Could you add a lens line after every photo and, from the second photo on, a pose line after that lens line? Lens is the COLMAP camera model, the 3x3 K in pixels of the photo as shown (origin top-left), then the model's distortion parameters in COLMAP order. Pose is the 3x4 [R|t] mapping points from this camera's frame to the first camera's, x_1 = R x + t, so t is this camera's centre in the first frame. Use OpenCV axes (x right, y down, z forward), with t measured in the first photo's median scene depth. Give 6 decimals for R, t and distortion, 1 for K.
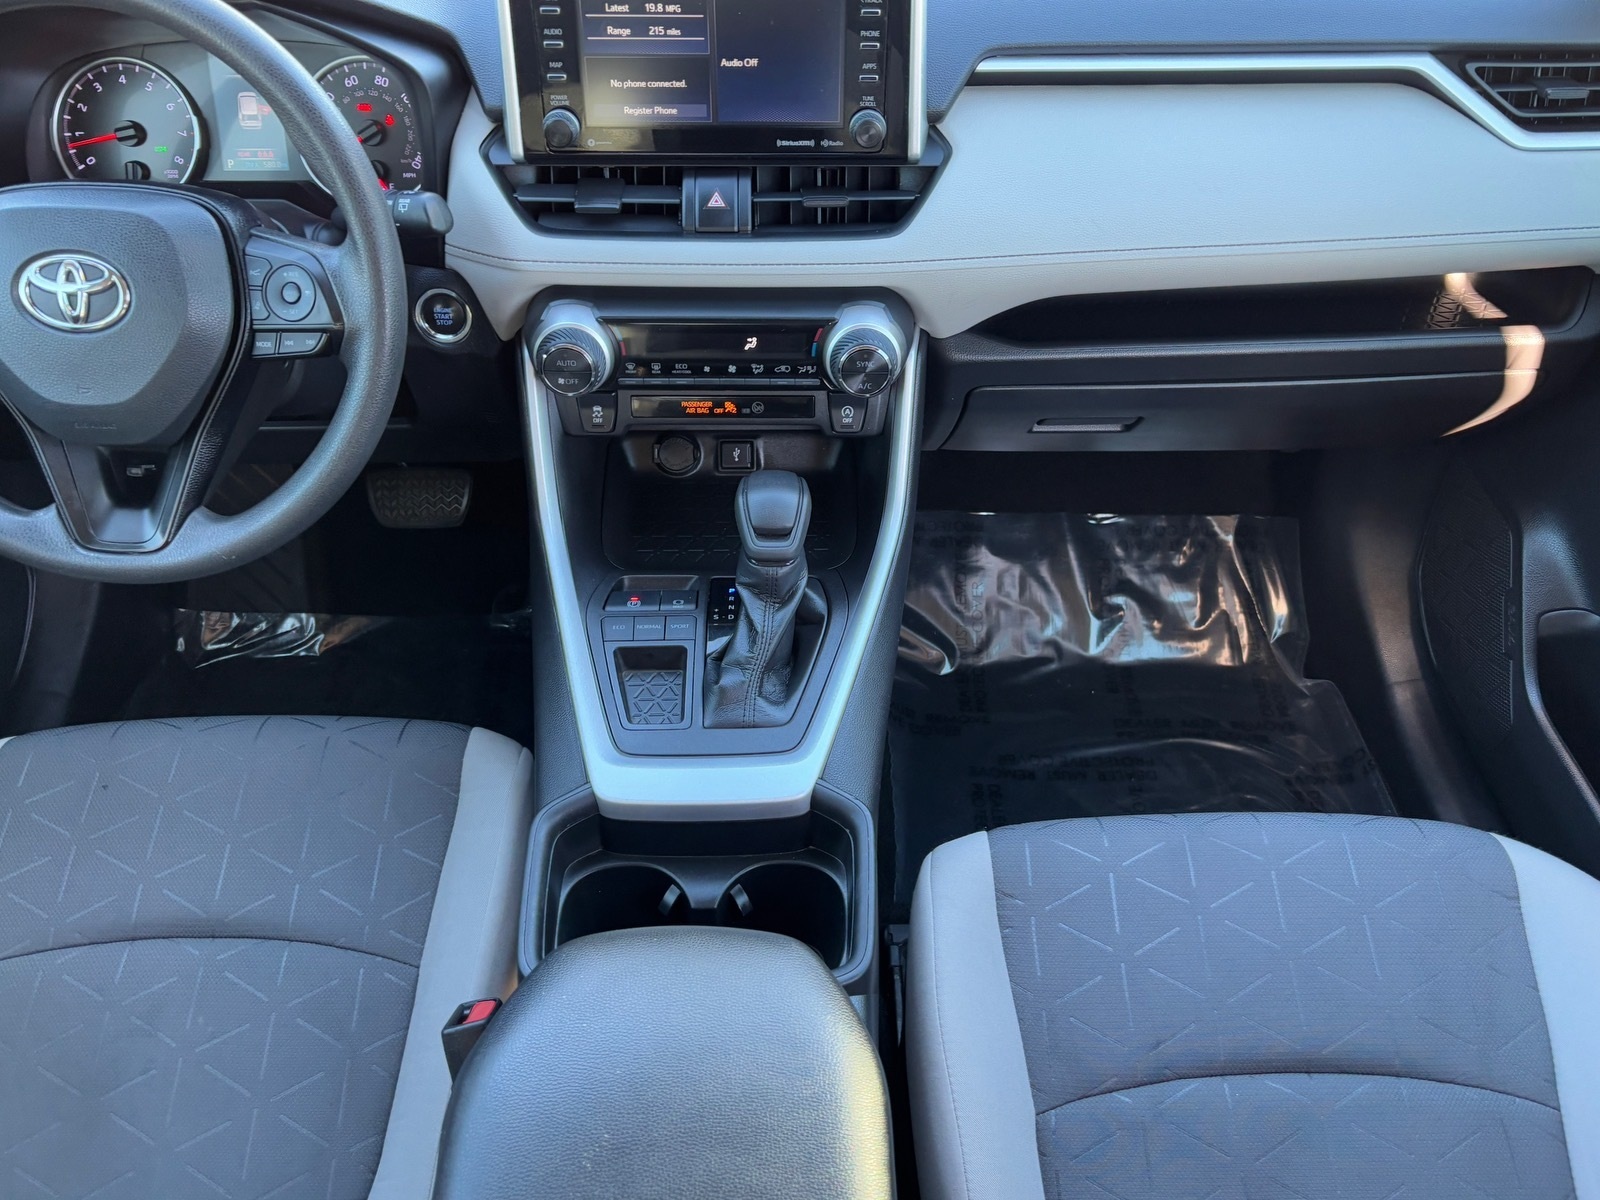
lens RADIAL K [[1312.5, 0, 812.1], [0, 1312.5, 602.6], [0, 0, 1]] dist [0.037210, -0.040531]
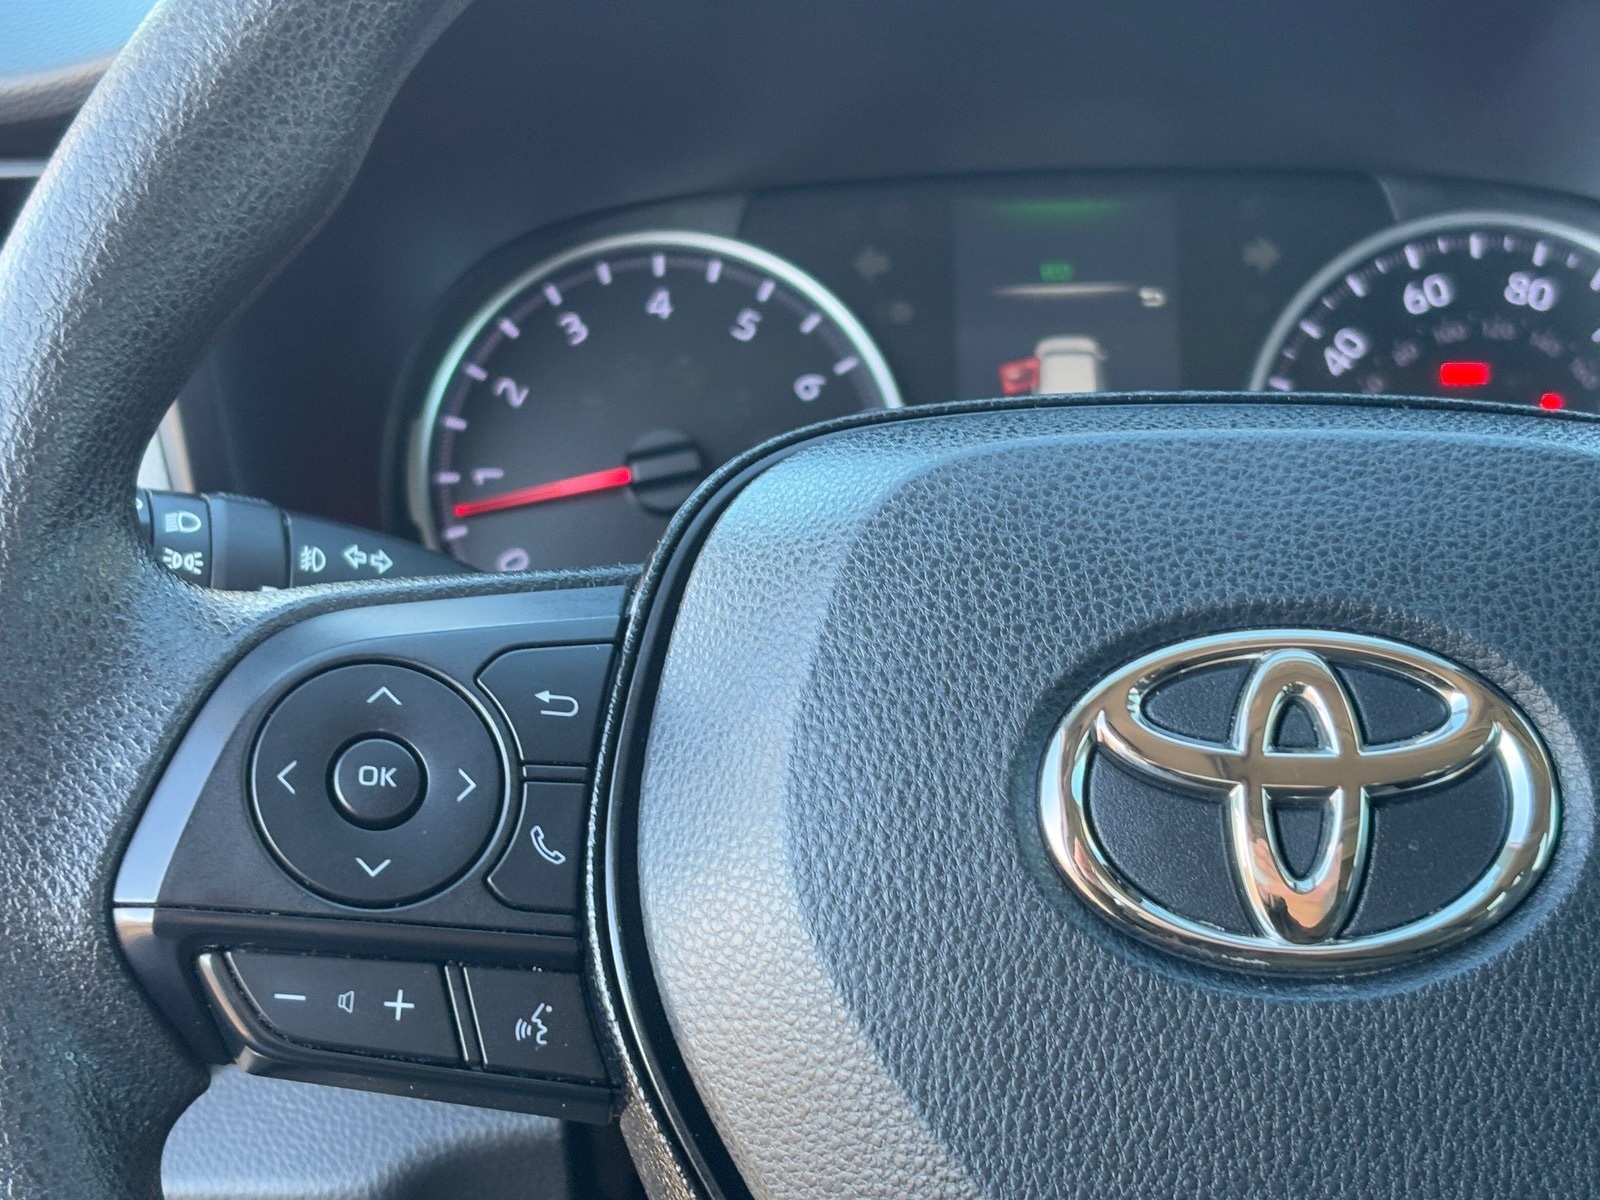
lens RADIAL K [[3001.5, 0, 768.9], [0, 3001.5, 636.0], [0, 0, 1]] dist [0.128606, 0.000000]
pose [[0.999820, -0.015150, -0.011390, -0.531235], [0.008806, 0.903420, -0.428666, -0.041347], [0.016784, 0.428488, 0.903391, 0.457894]]
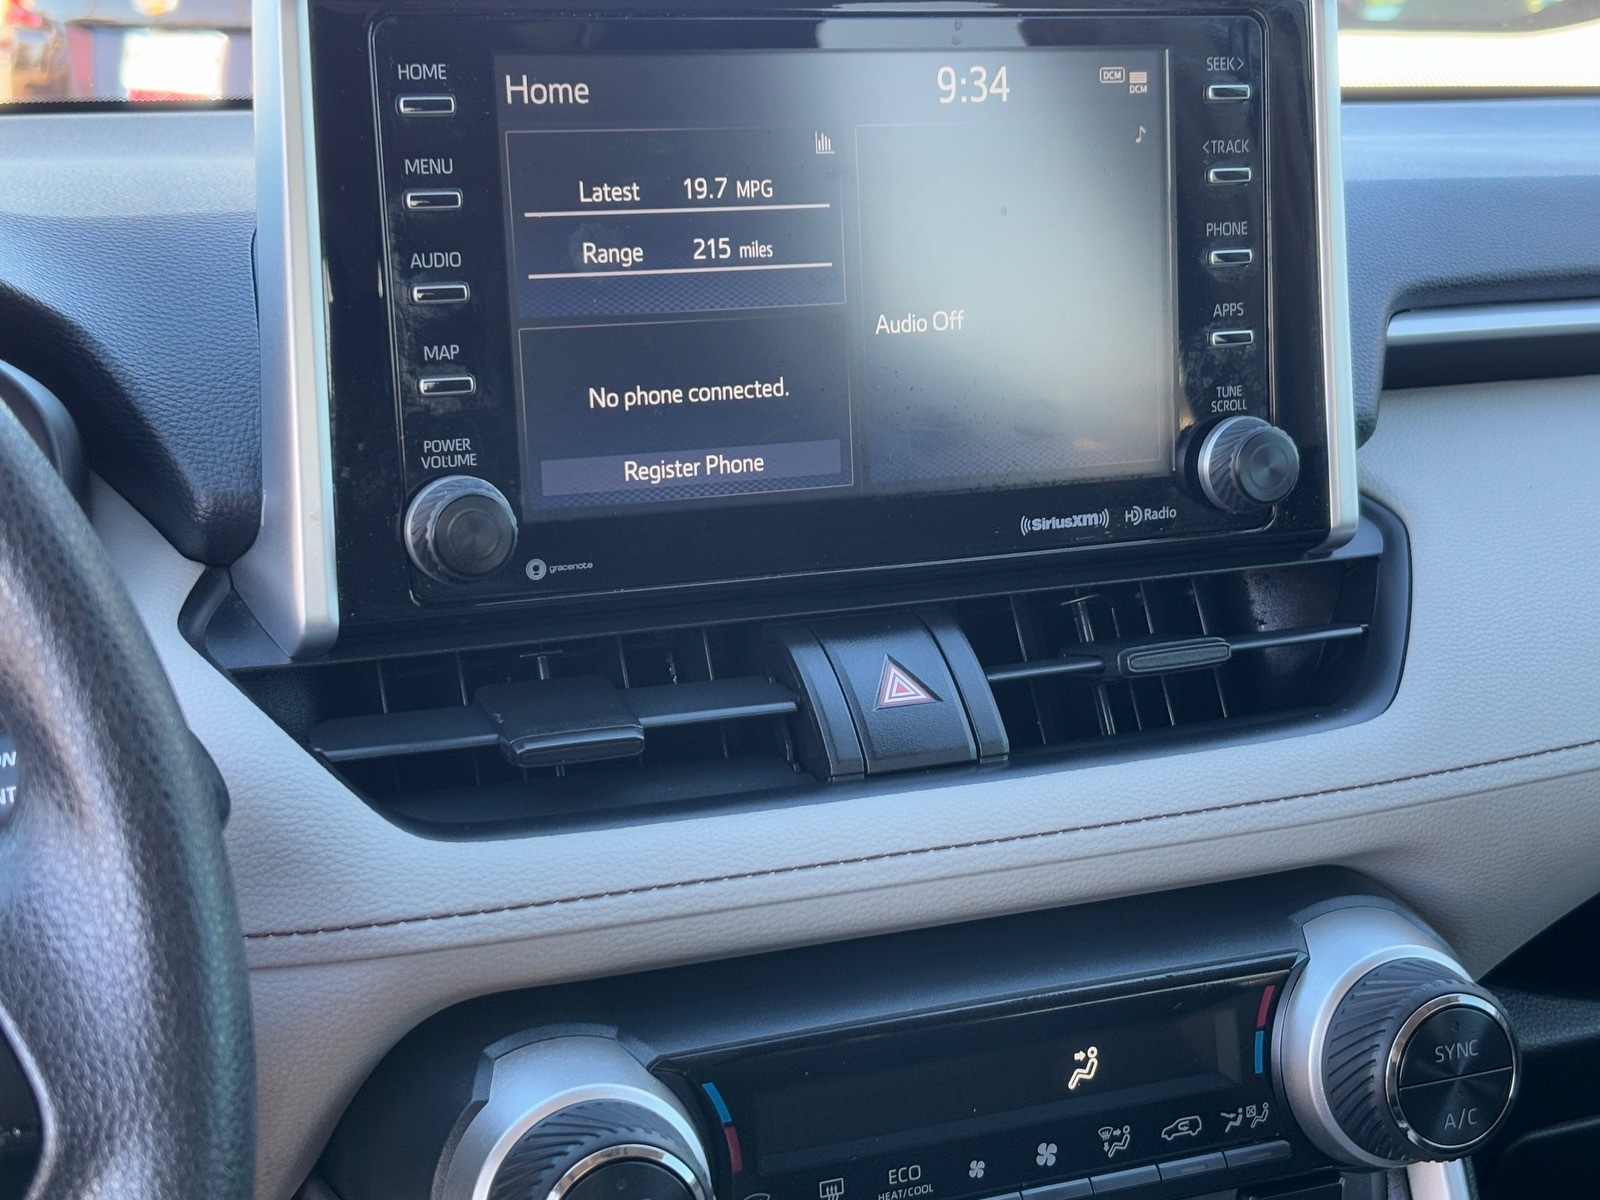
lens RADIAL K [[2547.3, 0, 809.1], [0, 2547.3, 627.2], [0, 0, 1]] dist [0.121345, 0.000000]
pose [[0.922541, -0.100915, 0.372471, -0.335941], [0.265222, 0.866919, -0.422029, -0.040286], [-0.280313, 0.488127, 0.826533, 0.433642]]
